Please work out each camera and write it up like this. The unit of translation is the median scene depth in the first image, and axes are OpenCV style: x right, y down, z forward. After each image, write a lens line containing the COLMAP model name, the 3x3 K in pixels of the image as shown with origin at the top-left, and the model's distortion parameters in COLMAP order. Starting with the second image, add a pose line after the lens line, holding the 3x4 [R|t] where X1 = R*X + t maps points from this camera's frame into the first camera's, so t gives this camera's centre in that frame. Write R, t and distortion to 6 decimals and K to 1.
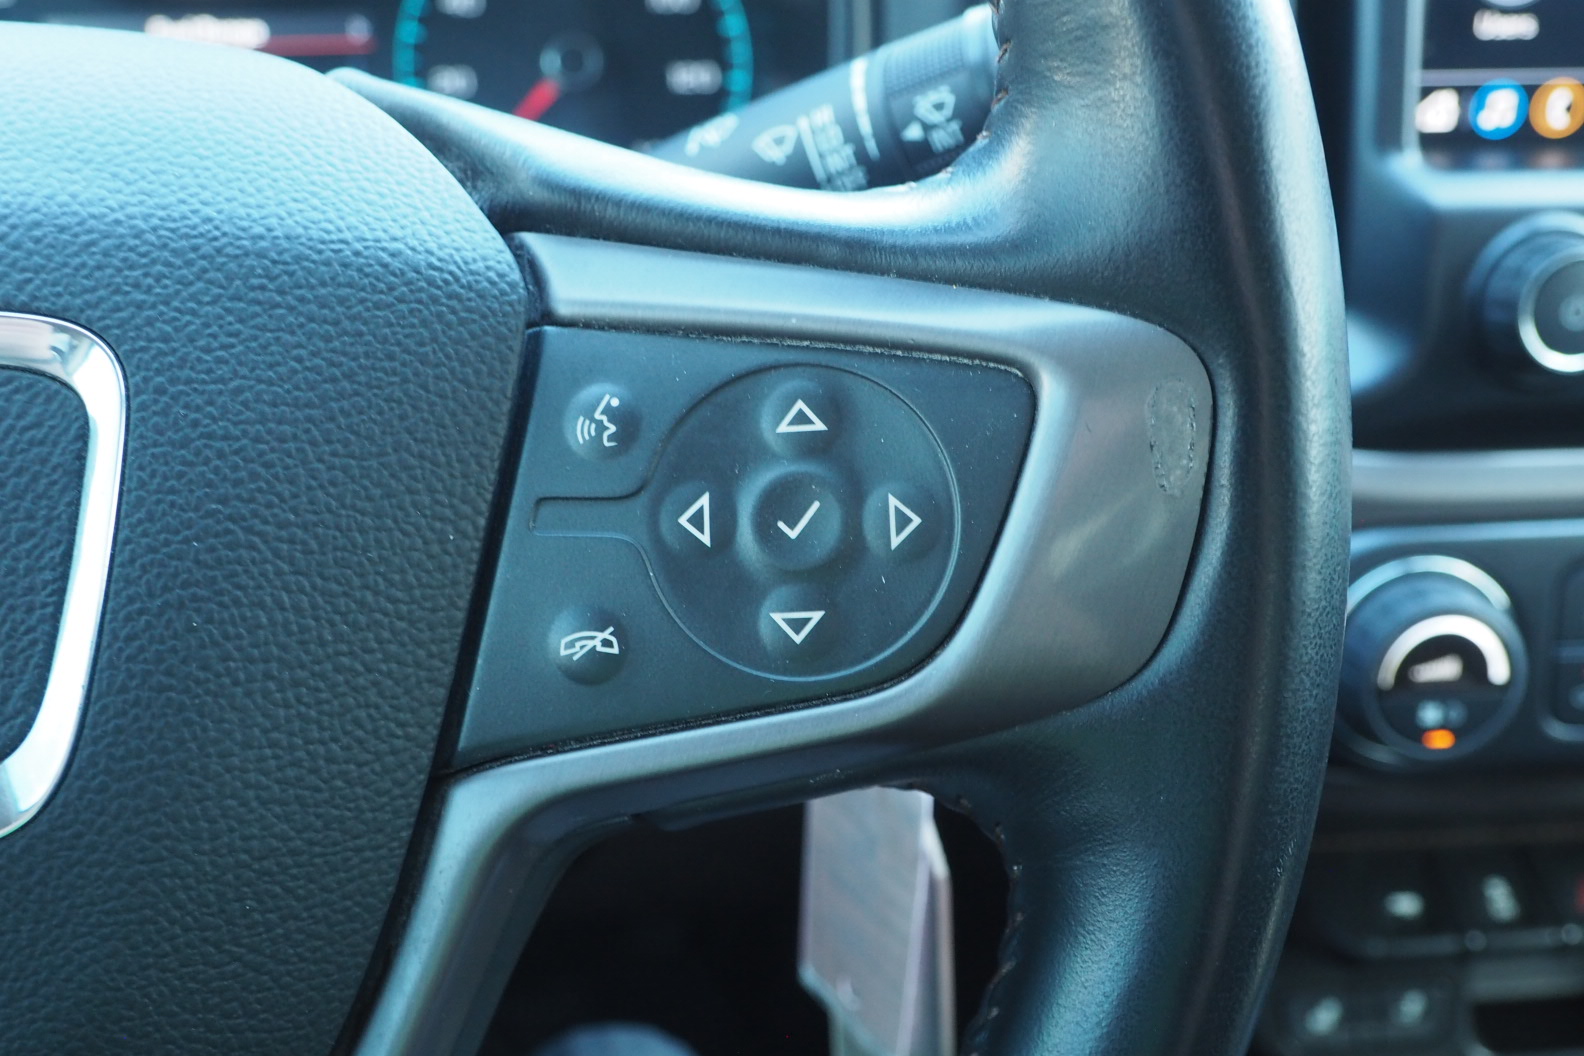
lens RADIAL K [[1687.7, 0, 777.6], [0, 1687.7, 513.6], [0, 0, 1]] dist [-0.016403, 0.000000]
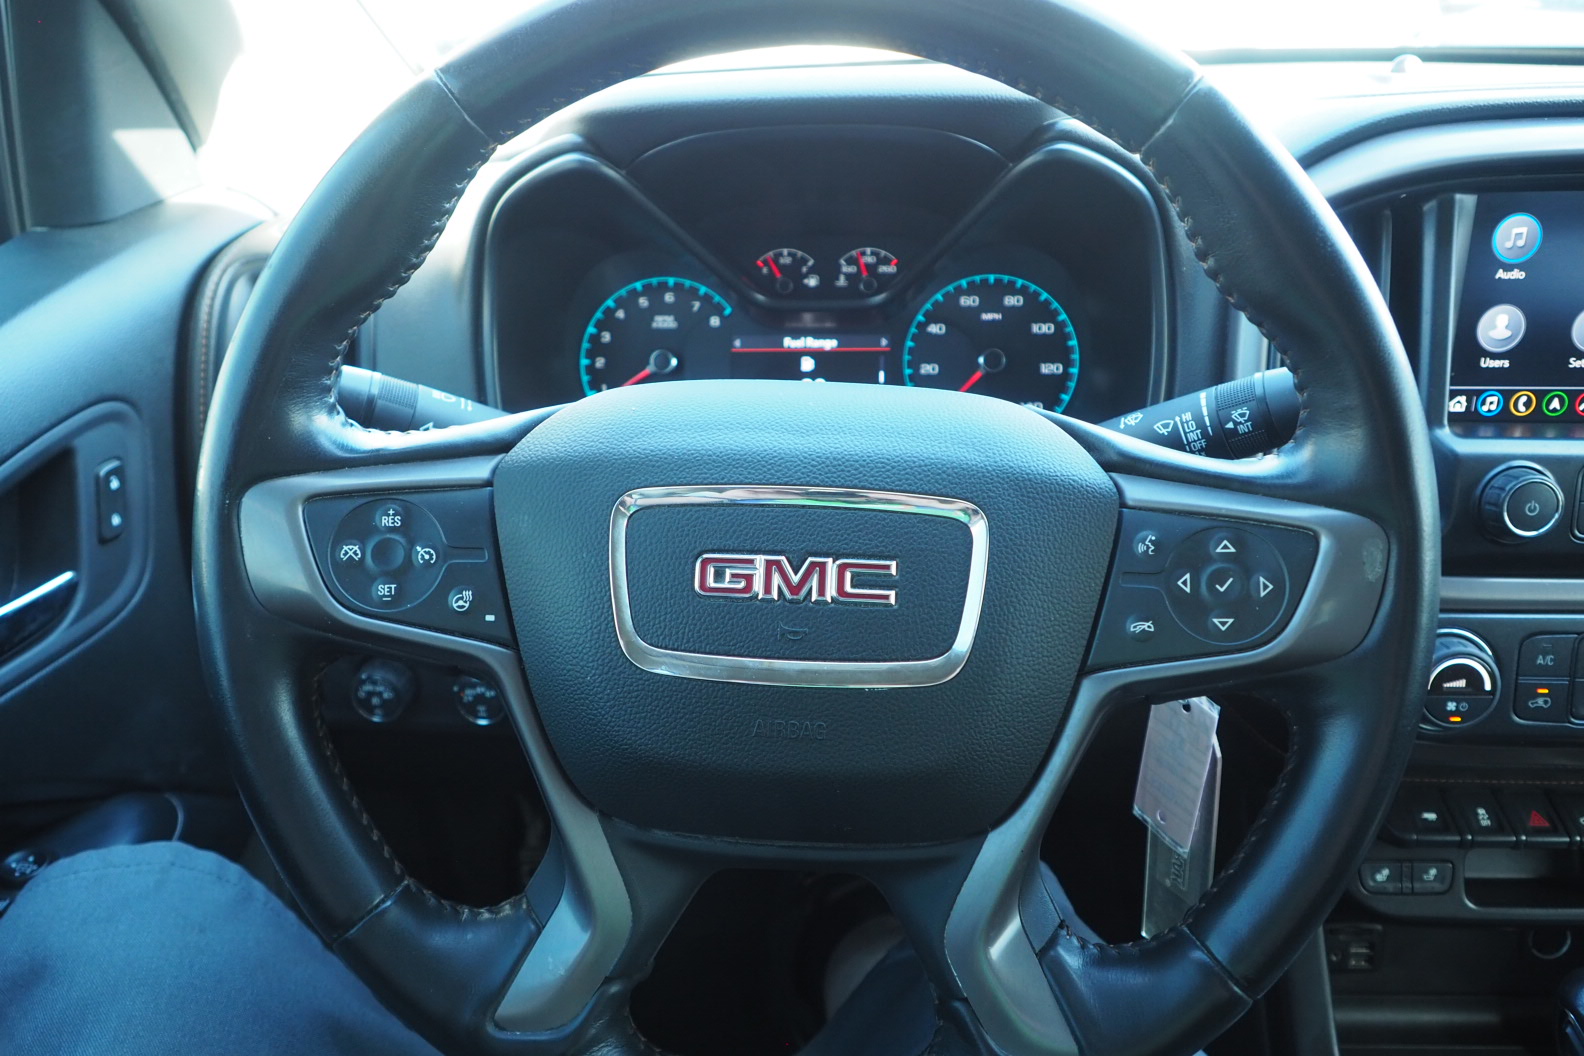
lens RADIAL K [[1123.4, 0, 802.0], [0, 1123.4, 528.2], [0, 0, 1]] dist [-0.031293, 0.013529]
pose [[0.989991, 0.040684, -0.135141, -0.412184], [-0.049288, 0.996924, -0.060936, 0.055237], [0.132246, 0.066987, 0.988951, -0.849188]]
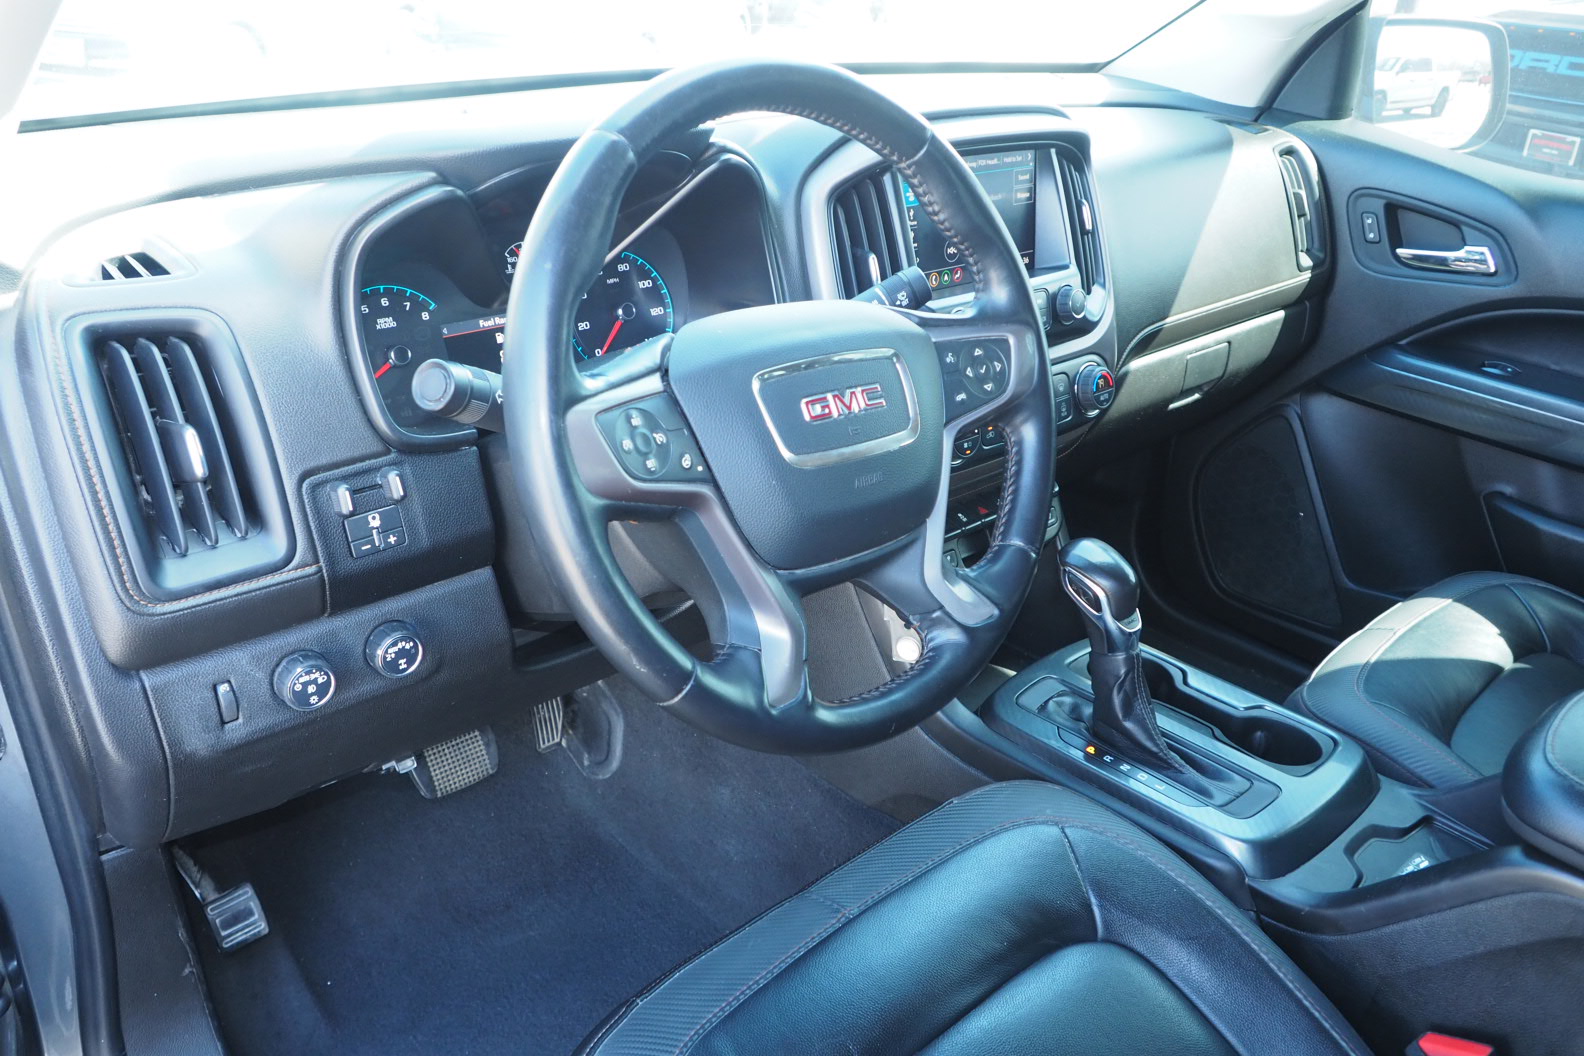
lens RADIAL K [[1219.9, 0, 794.6], [0, 1219.9, 534.5], [0, 0, 1]] dist [-0.029521, 0.007210]
pose [[0.787820, -0.242152, 0.566305, -2.925787], [0.276095, 0.960759, 0.026729, 0.267663], [-0.550555, 0.135296, 0.823762, -1.906117]]
